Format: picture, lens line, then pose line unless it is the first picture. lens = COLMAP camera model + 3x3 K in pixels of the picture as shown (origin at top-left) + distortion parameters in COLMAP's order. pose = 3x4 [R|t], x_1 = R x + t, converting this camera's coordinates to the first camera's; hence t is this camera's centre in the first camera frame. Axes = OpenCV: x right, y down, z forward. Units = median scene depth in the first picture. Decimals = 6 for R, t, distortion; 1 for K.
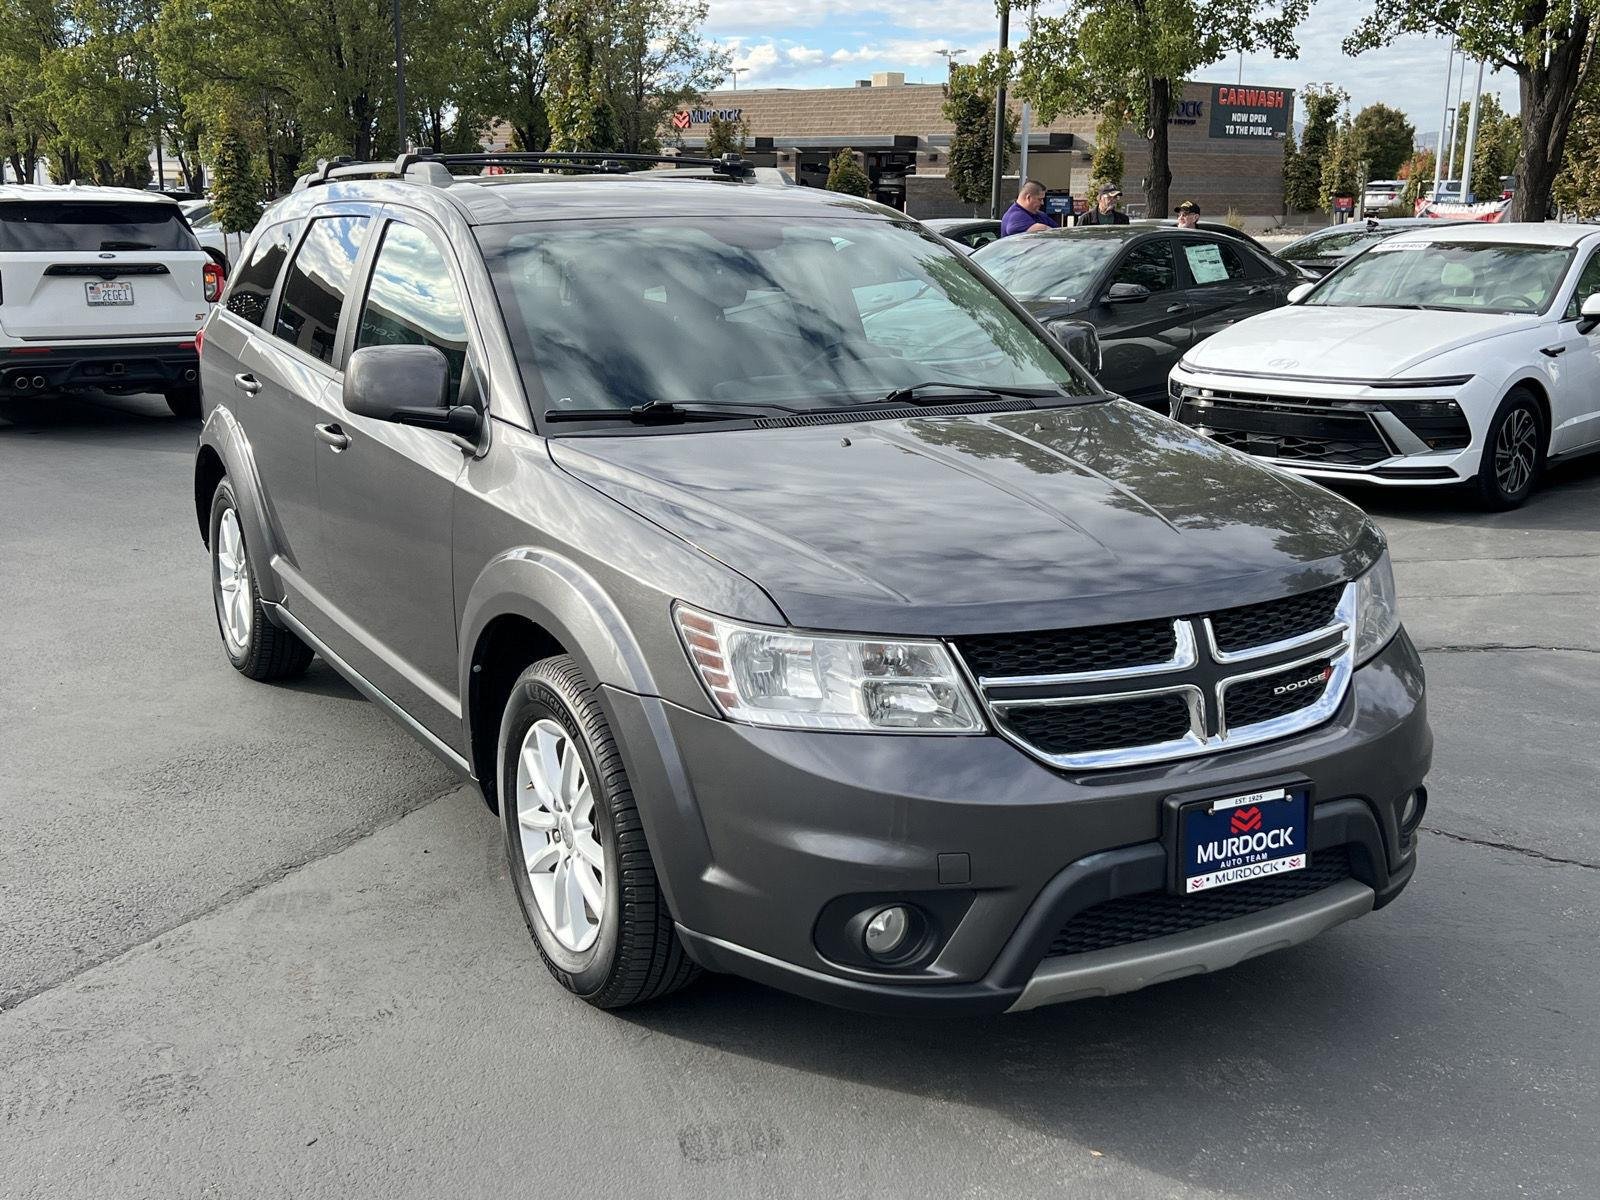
lens RADIAL K [[1755.7, 0, 803.9], [0, 1755.7, 636.4], [0, 0, 1]] dist [0.112684, -0.235962]
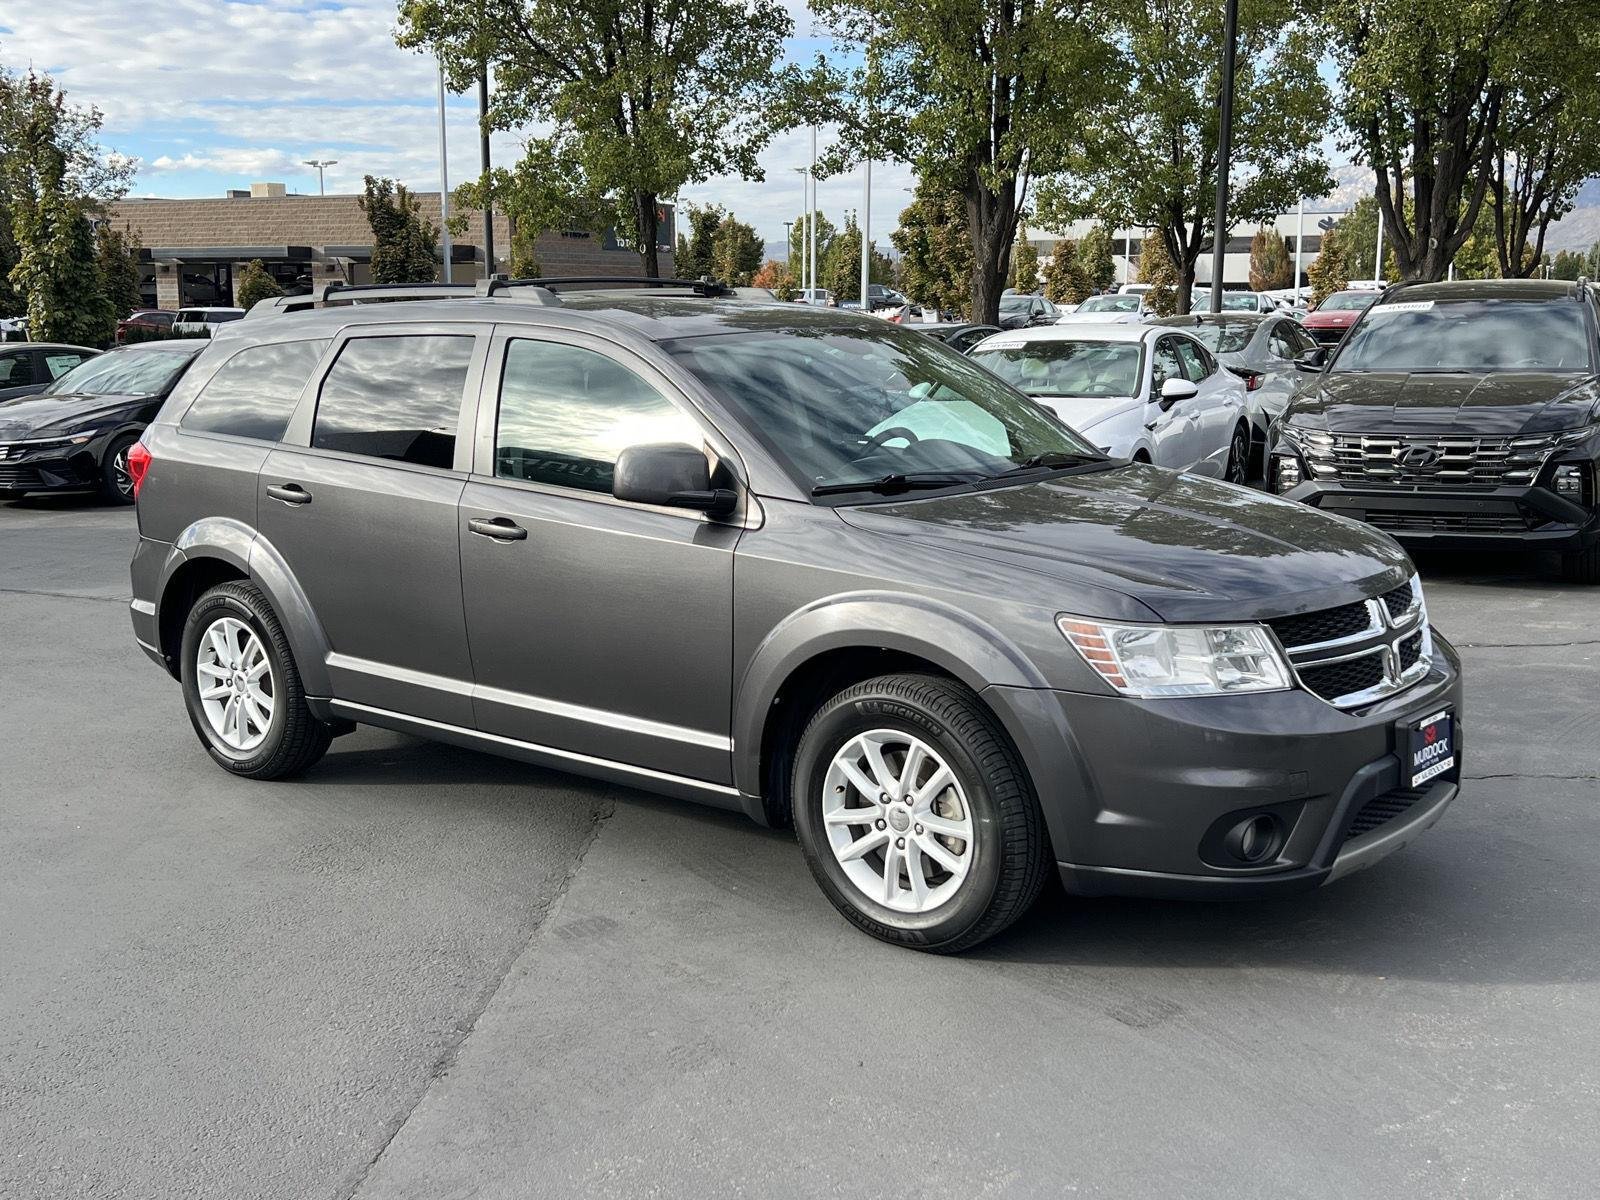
lens RADIAL K [[1775.8, 0, 799.7], [0, 1775.8, 674.8], [0, 0, 1]] dist [0.080385, -0.171992]
pose [[0.930911, -0.089343, 0.354150, -0.136899], [0.103190, 0.994453, -0.020368, 0.006084], [-0.350366, 0.055505, 0.934967, -0.033352]]
